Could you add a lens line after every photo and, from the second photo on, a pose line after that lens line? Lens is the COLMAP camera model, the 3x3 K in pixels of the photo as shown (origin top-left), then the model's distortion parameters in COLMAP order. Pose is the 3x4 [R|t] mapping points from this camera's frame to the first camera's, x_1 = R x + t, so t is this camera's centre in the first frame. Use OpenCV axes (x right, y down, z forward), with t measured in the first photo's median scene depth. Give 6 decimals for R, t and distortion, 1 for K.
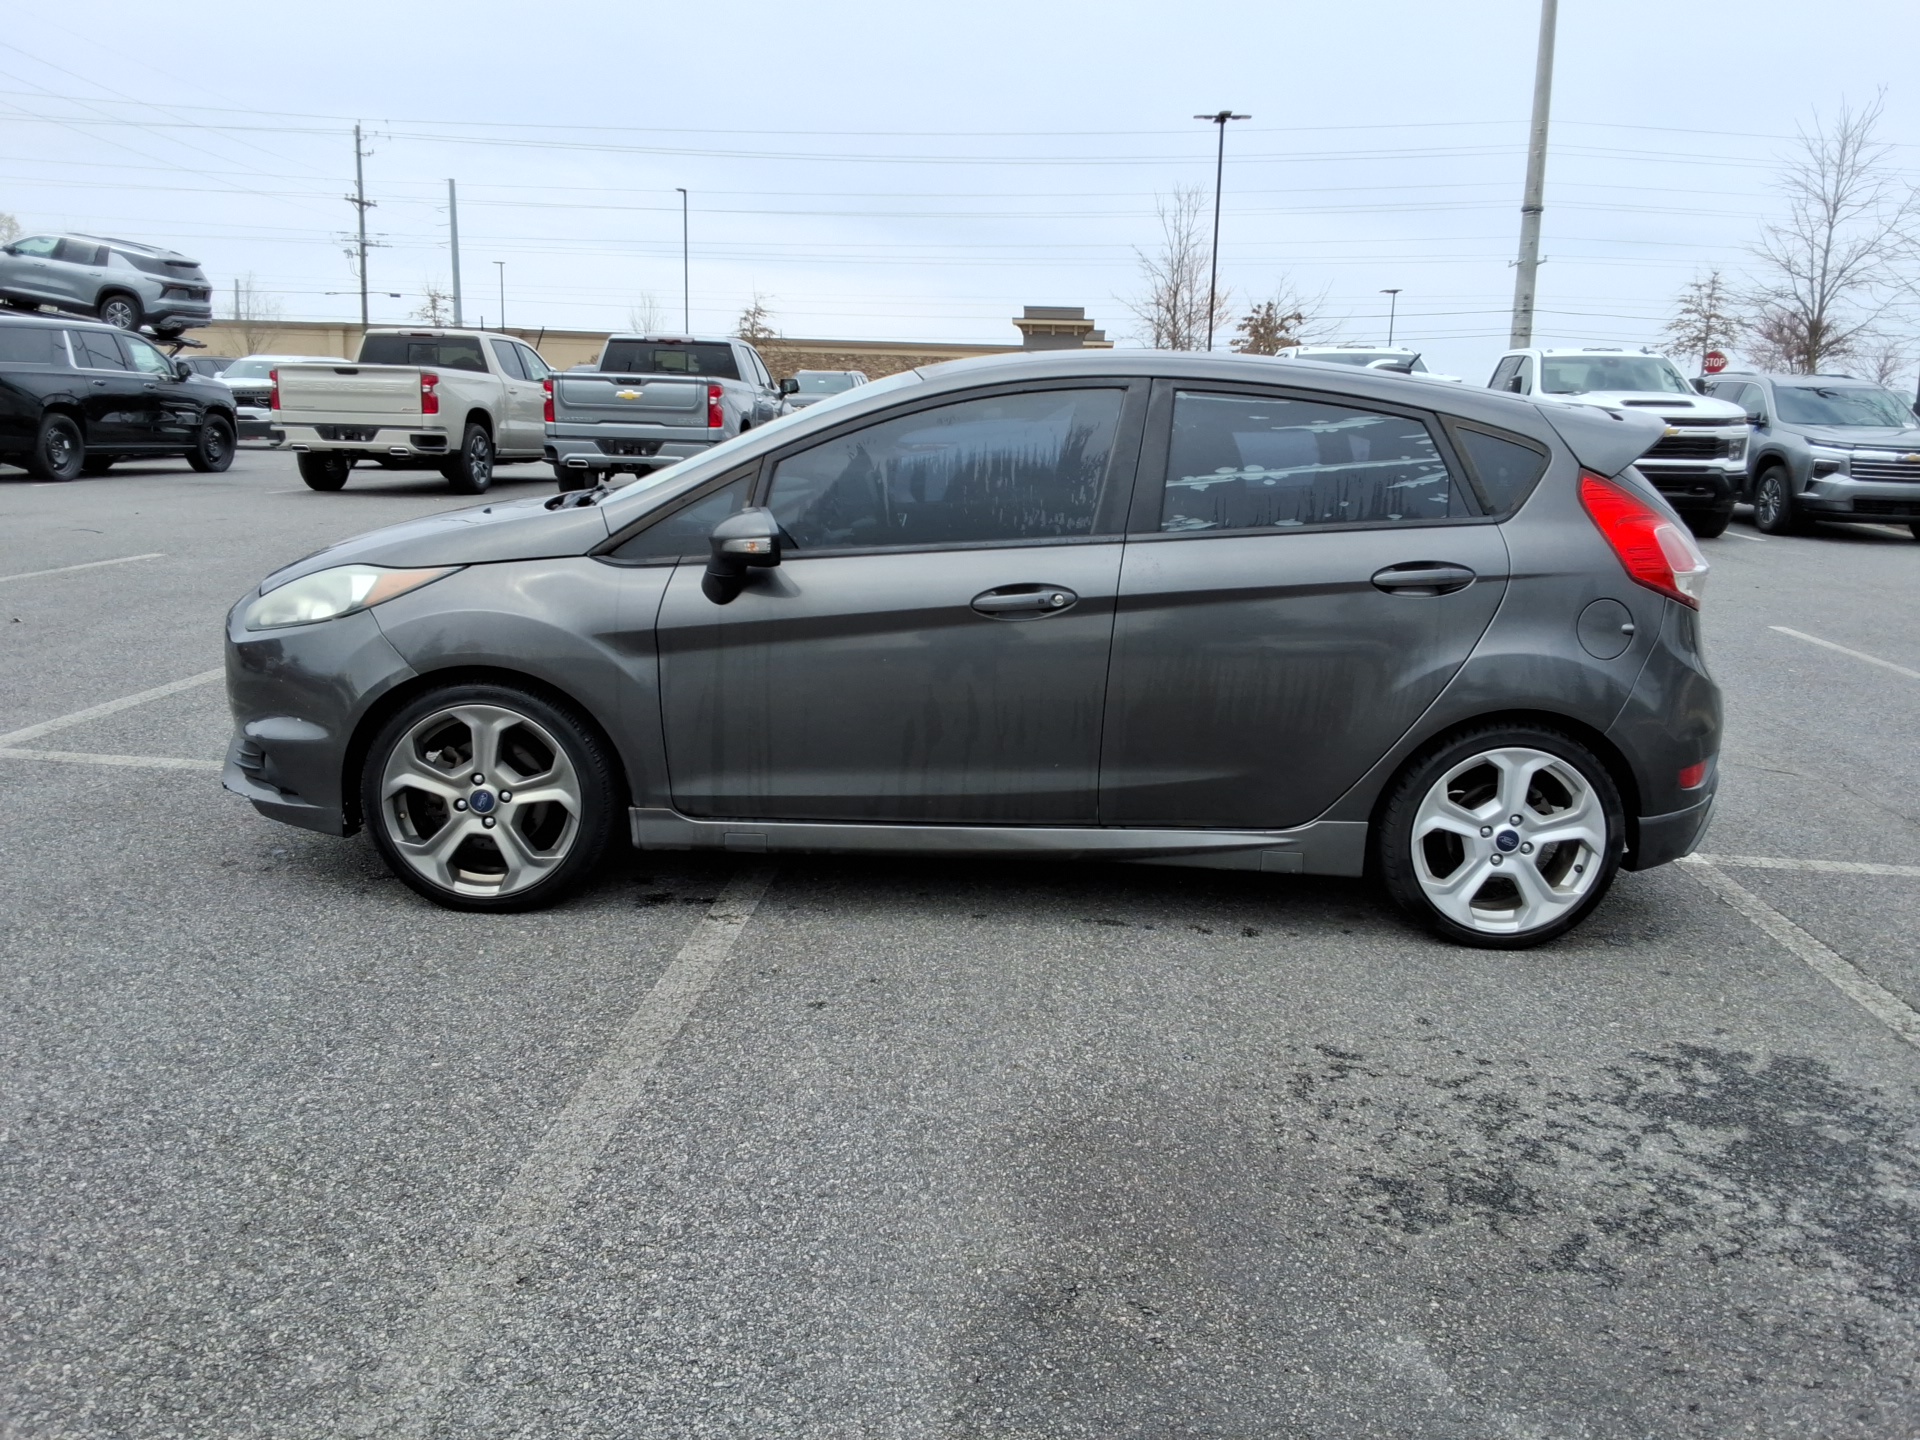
lens RADIAL K [[1530.2, 0, 968.9], [0, 1530.2, 701.7], [0, 0, 1]] dist [0.122463, -0.191128]
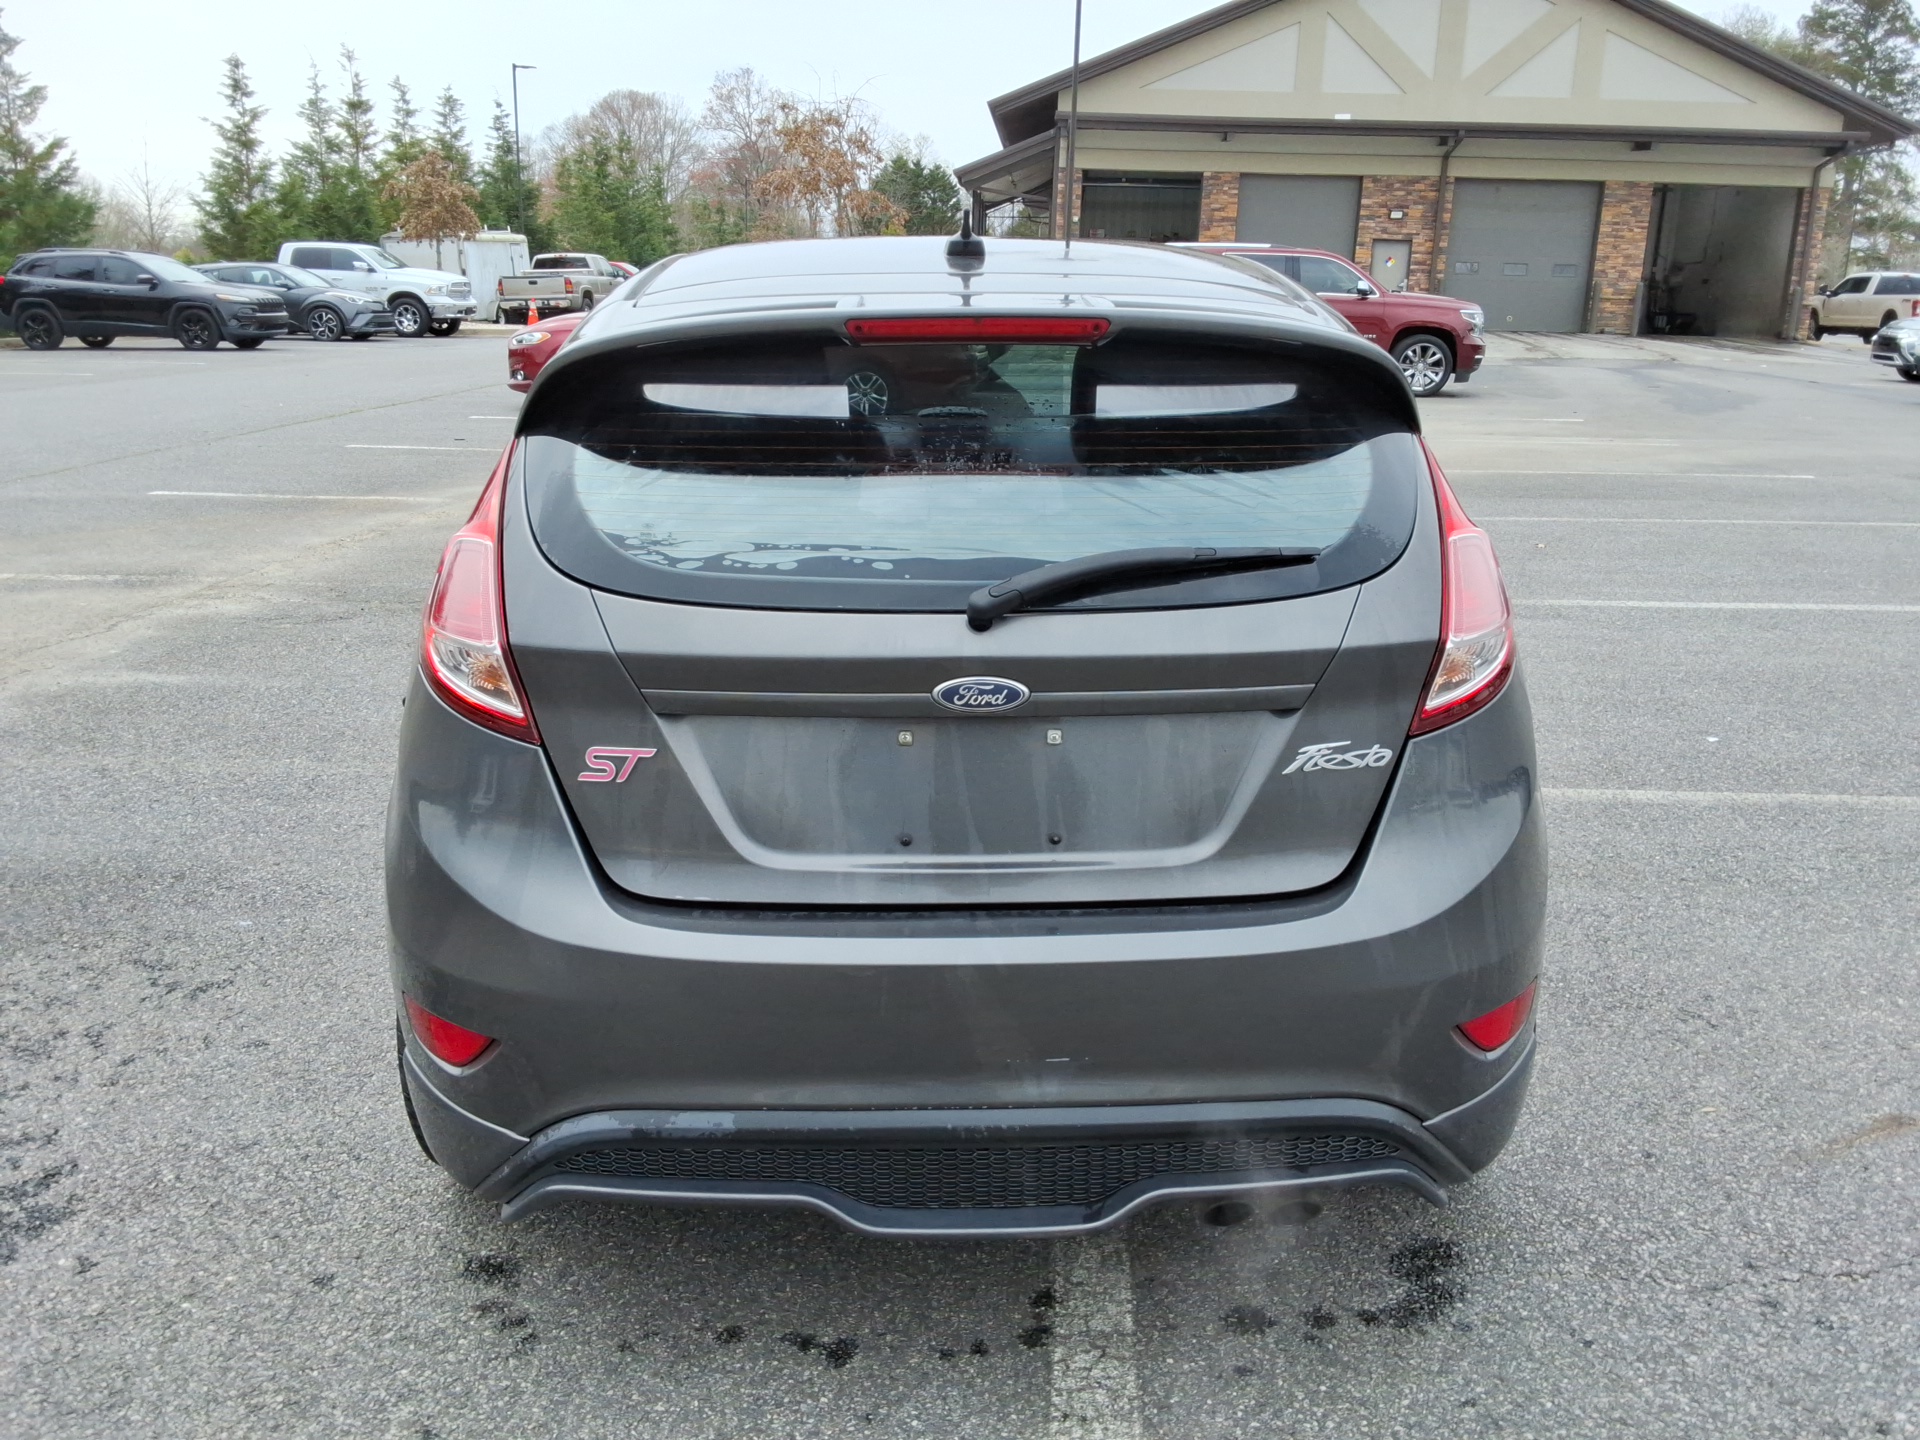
lens RADIAL K [[1536.3, 0, 969.1], [0, 1536.3, 700.7], [0, 0, 1]] dist [0.099760, -0.151889]
pose [[0.009878, 0.217101, -0.976099, 0.966841], [-0.195739, 0.957682, 0.211023, -0.202903], [0.980606, 0.188976, 0.051955, 1.159030]]
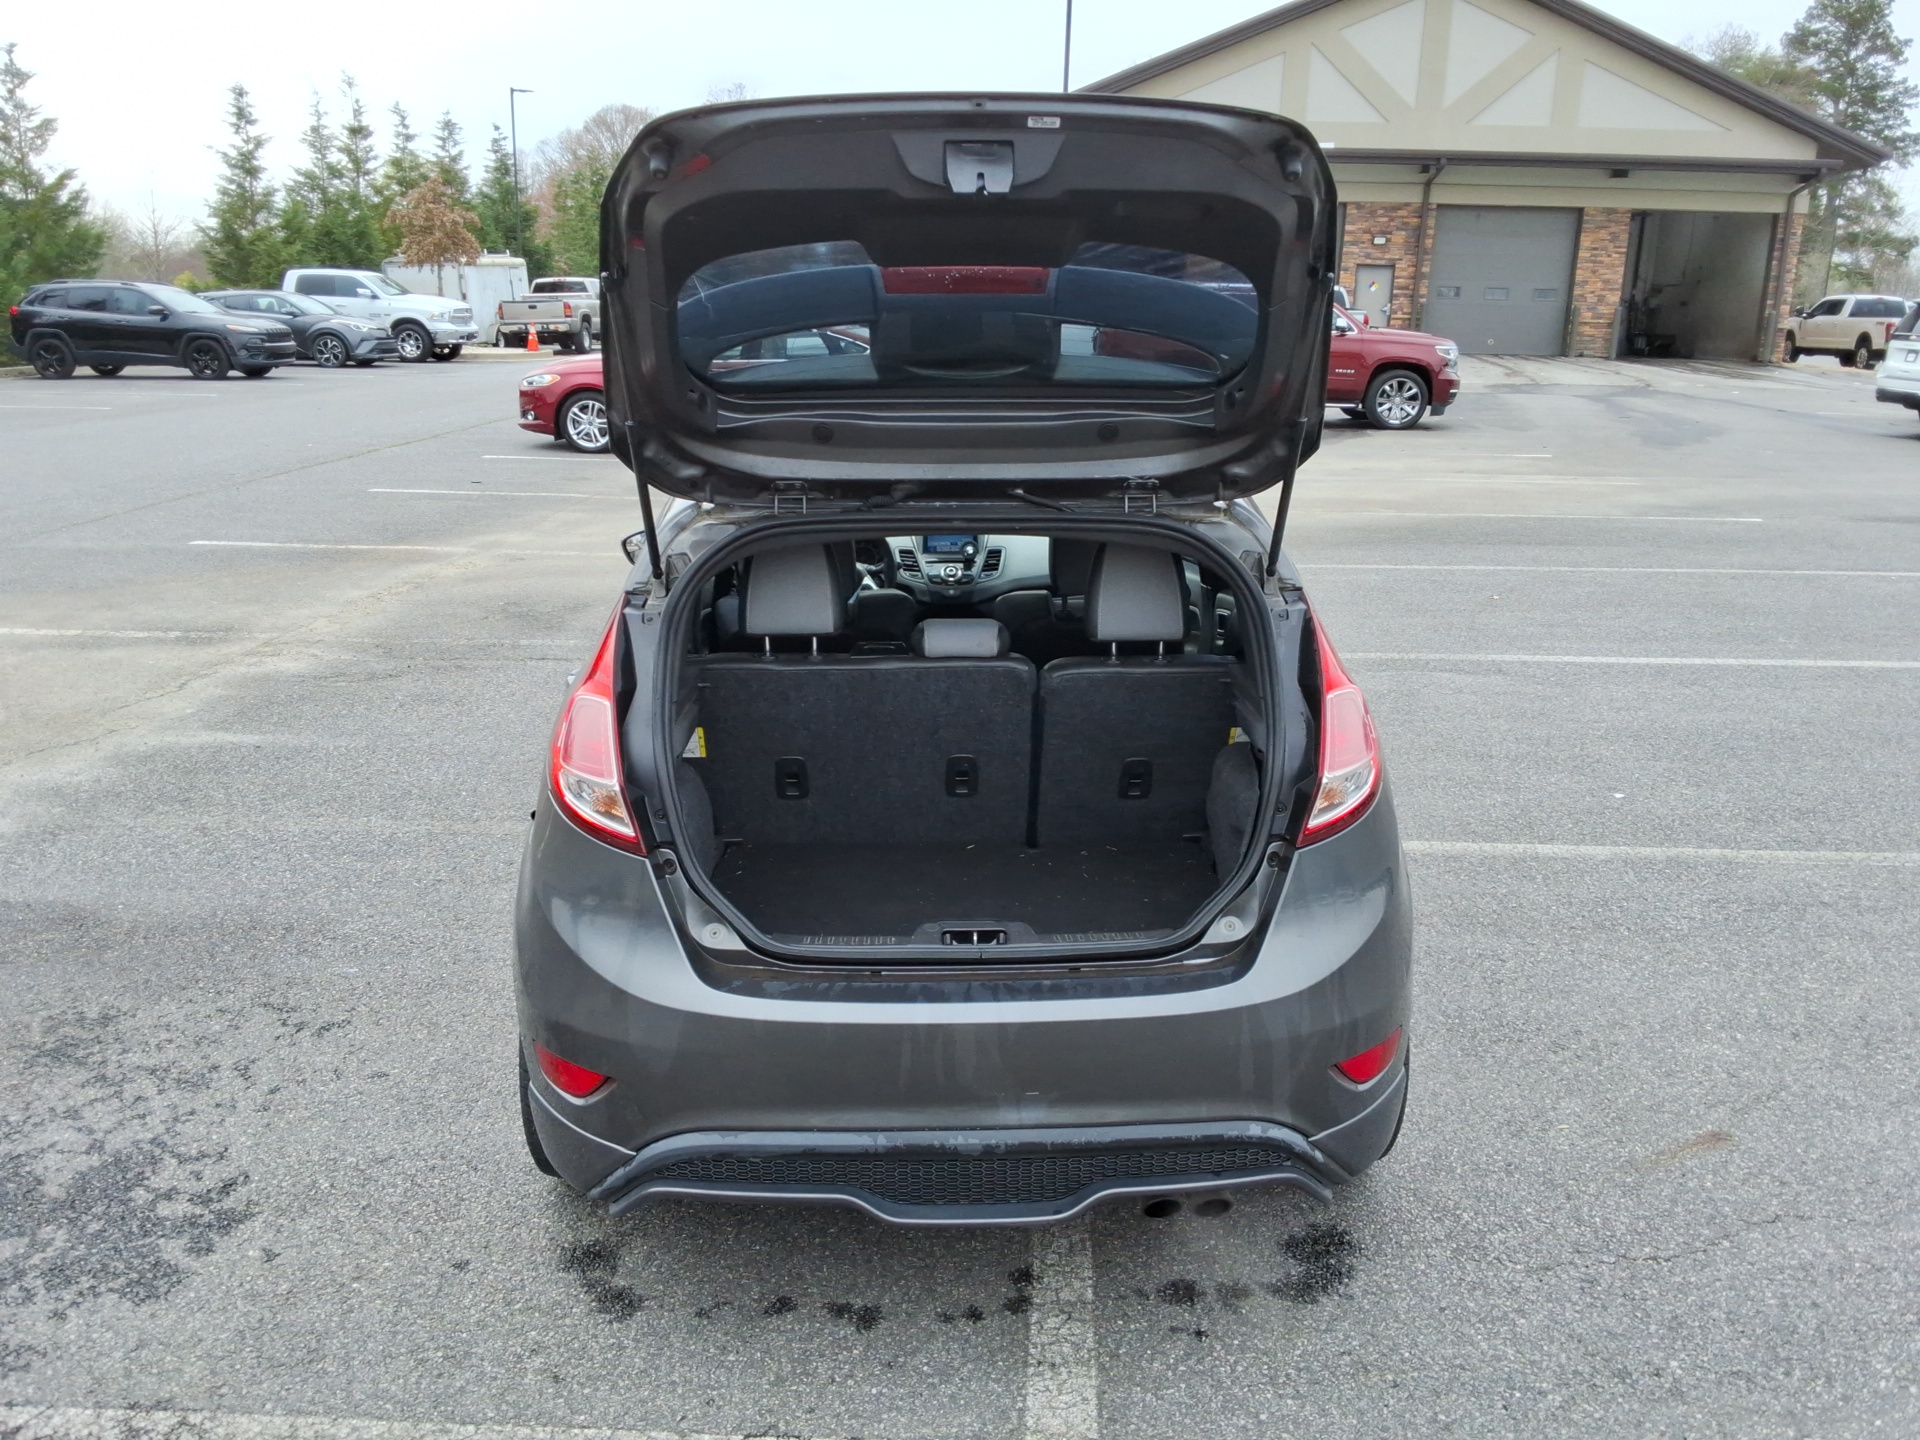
lens RADIAL K [[1530.2, 0, 968.9], [0, 1530.2, 701.7], [0, 0, 1]] dist [0.122463, -0.191128]
pose [[0.014981, 0.211679, -0.977224, 1.115981], [-0.195605, 0.959071, 0.204748, -0.283006], [0.980568, 0.188083, 0.055774, 1.139504]]
